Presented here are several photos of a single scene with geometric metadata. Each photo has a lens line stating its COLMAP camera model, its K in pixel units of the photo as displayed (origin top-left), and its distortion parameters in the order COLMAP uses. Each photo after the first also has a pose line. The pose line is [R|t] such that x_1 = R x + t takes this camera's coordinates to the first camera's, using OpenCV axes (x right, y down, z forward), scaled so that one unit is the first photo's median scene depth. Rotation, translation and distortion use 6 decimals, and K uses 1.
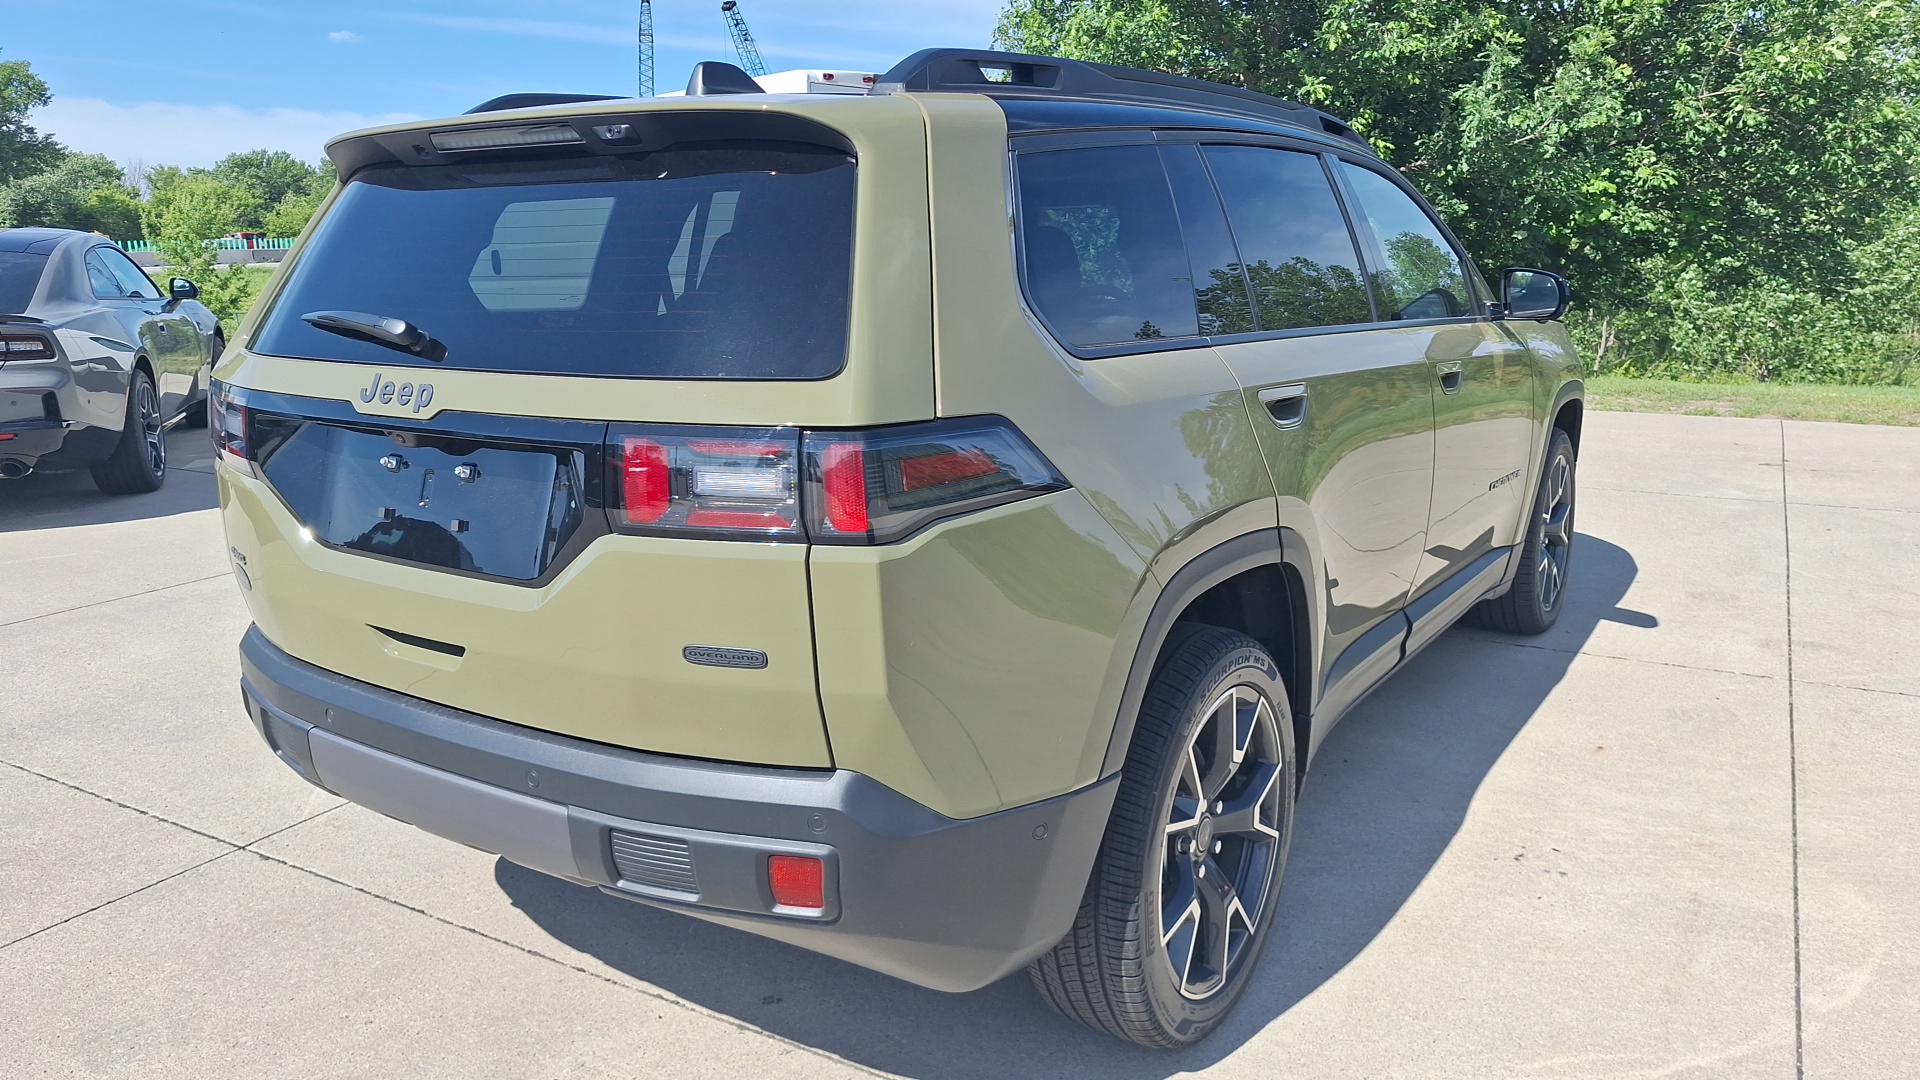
lens RADIAL K [[1321.4, 0, 963.9], [0, 1321.4, 507.0], [0, 0, 1]] dist [0.013626, 0.000006]
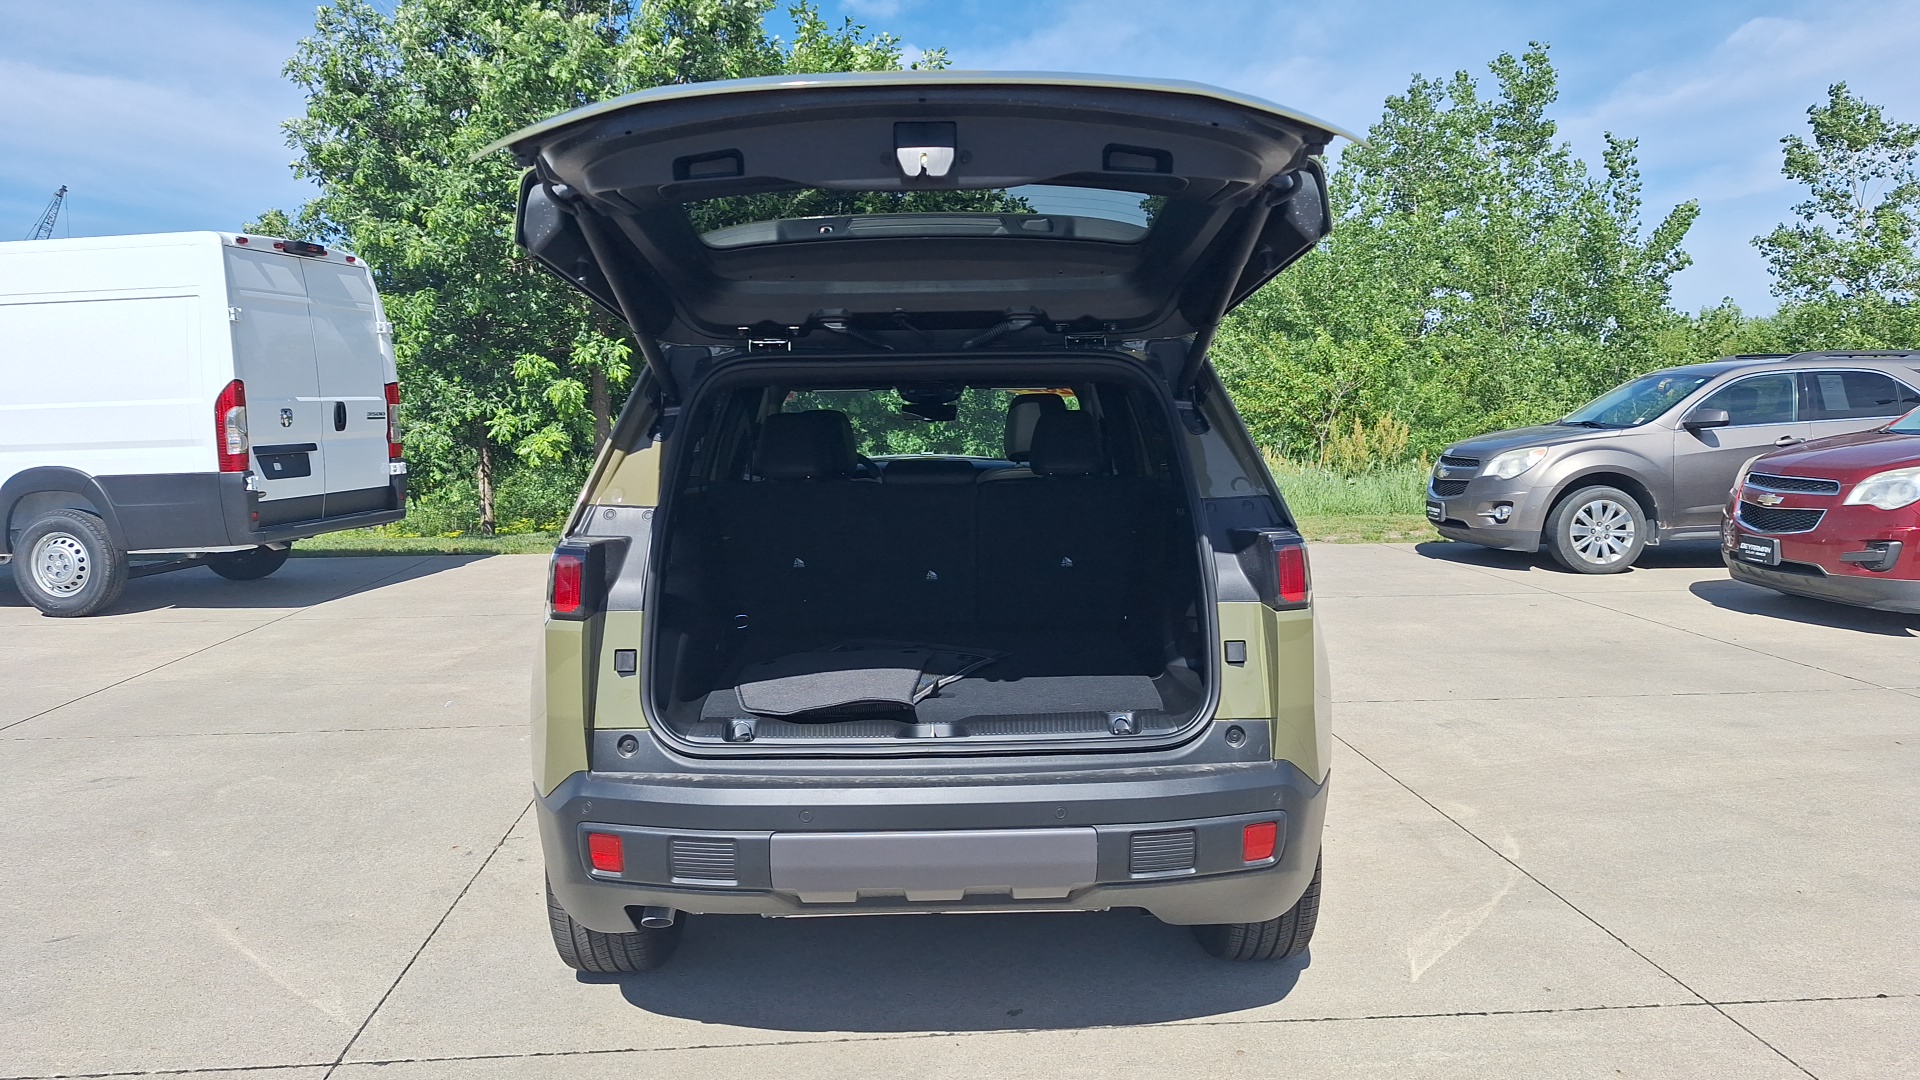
lens RADIAL K [[1300.1, 0, 975.9], [0, 1300.1, 534.5], [0, 0, 1]] dist [-0.007967, -0.001531]
pose [[0.829497, -0.053572, 0.555936, -0.847273], [0.110514, 0.991452, -0.069355, 0.001787], [-0.547468, 0.118968, 0.828327, -0.059223]]
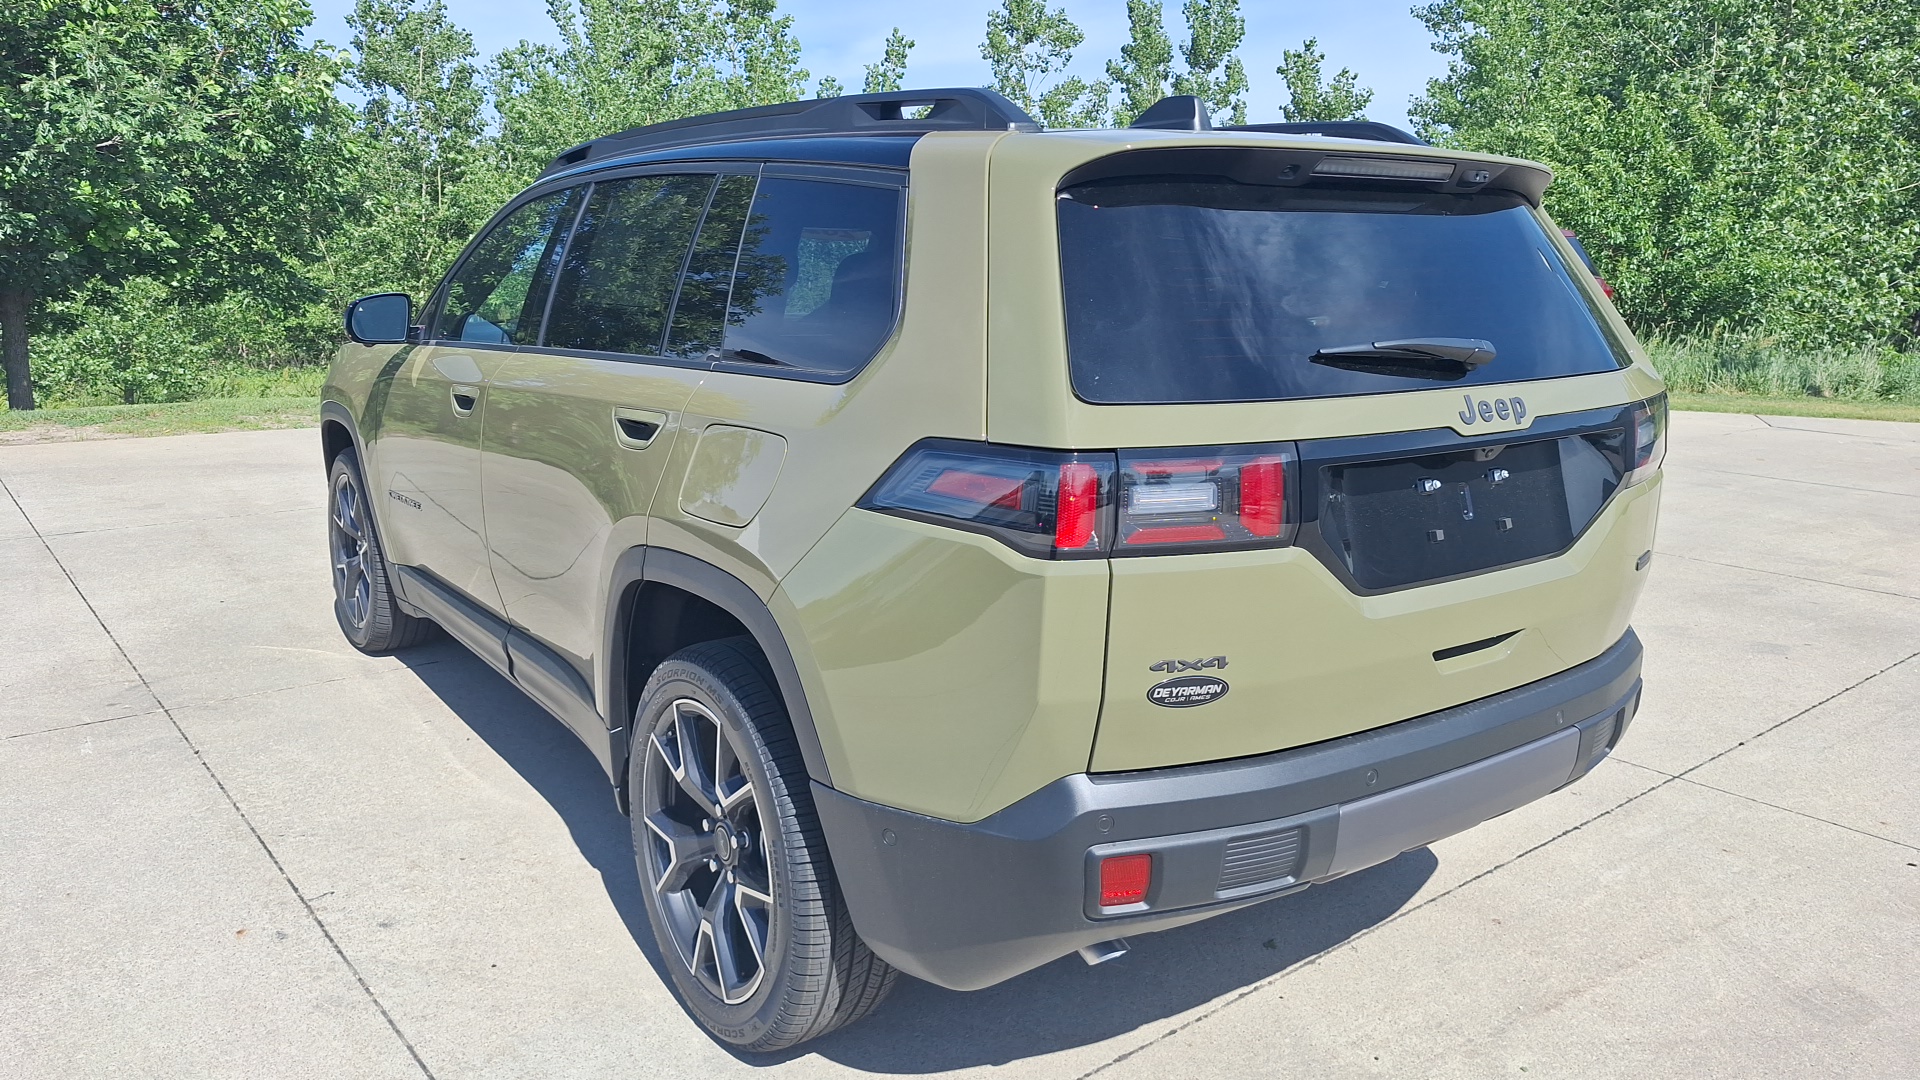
lens RADIAL K [[1307.8, 0, 958.8], [0, 1307.8, 492.0], [0, 0, 1]] dist [0.008864, 0.001884]
pose [[0.383703, -0.150362, 0.911133, -1.203824], [0.170312, 0.981252, 0.090211, -0.146314], [-0.907616, 0.120562, 0.402118, 0.756072]]
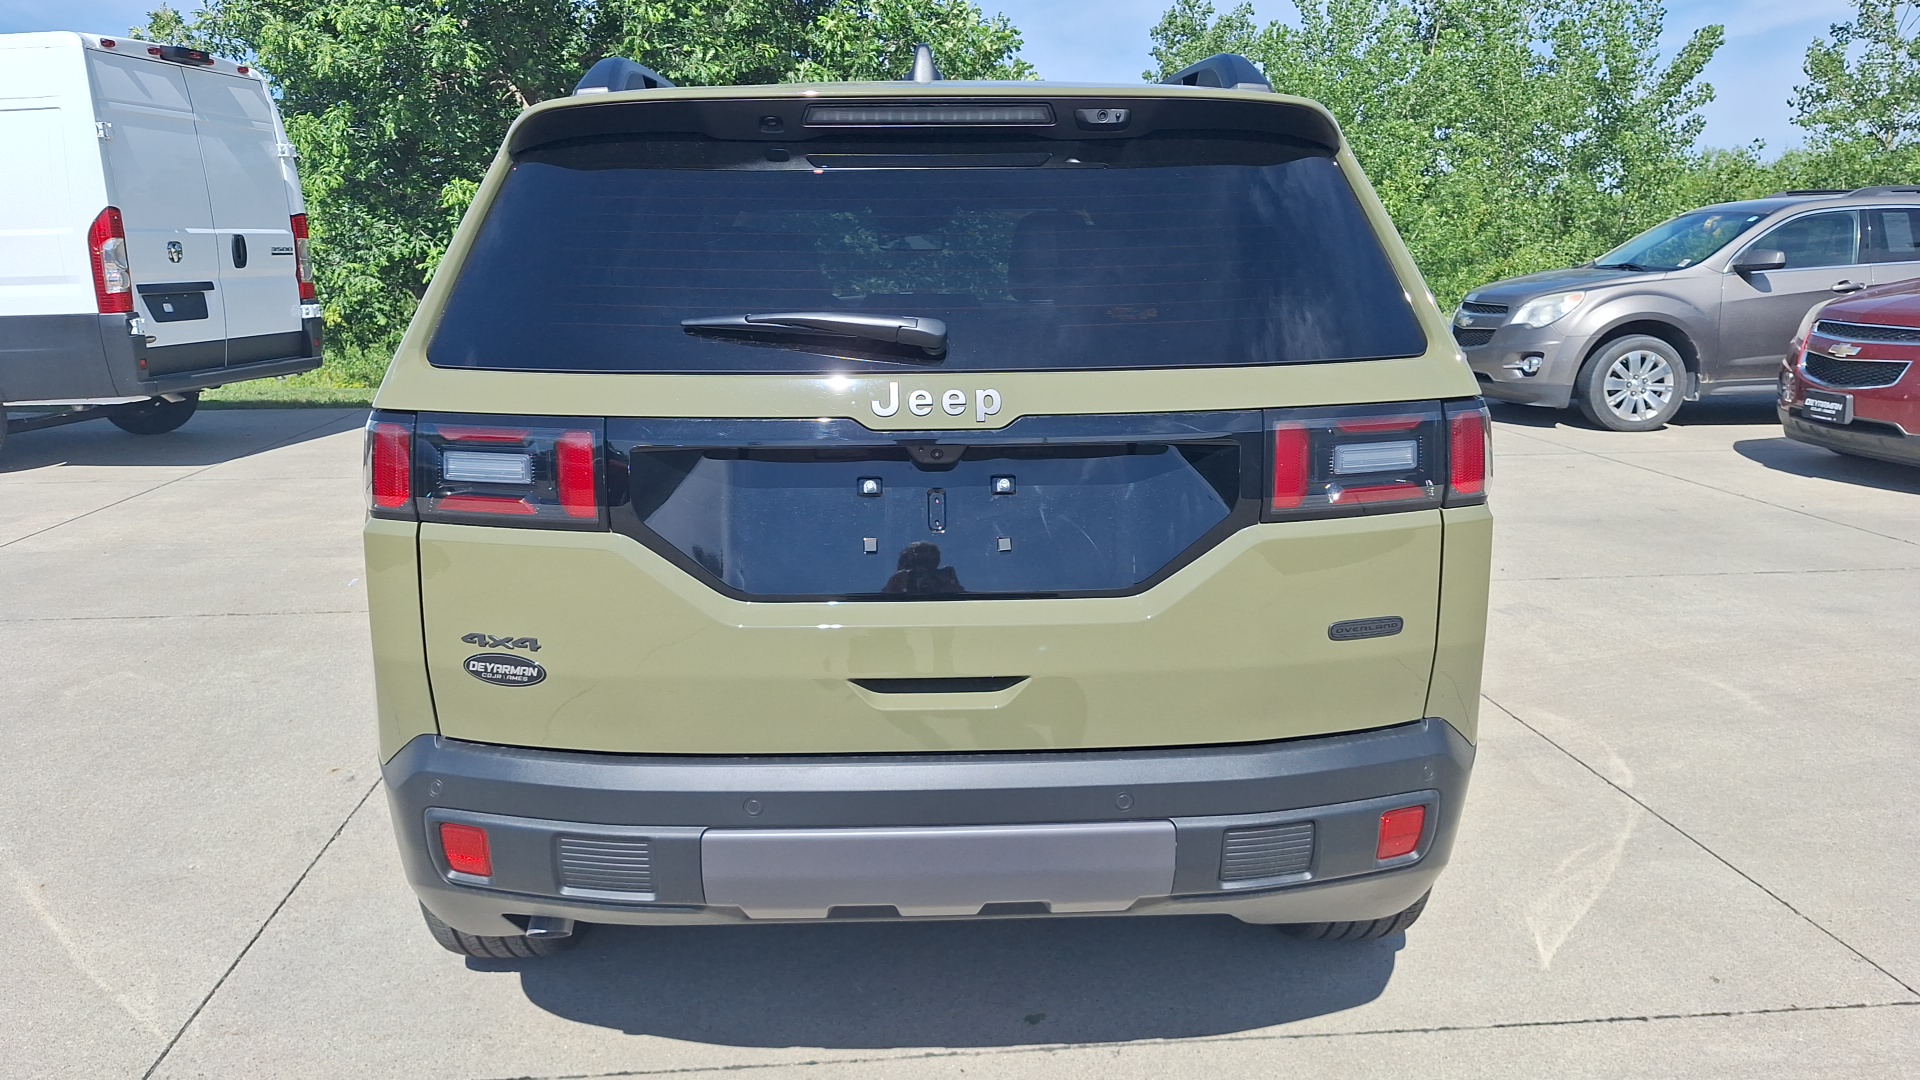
lens RADIAL K [[1321.4, 0, 963.9], [0, 1321.4, 507.0], [0, 0, 1]] dist [0.013626, 0.000006]
pose [[0.821375, -0.102837, 0.561042, -0.698098], [0.108750, 0.993804, 0.022949, -0.027013], [-0.559926, 0.042164, 0.827469, 0.214705]]
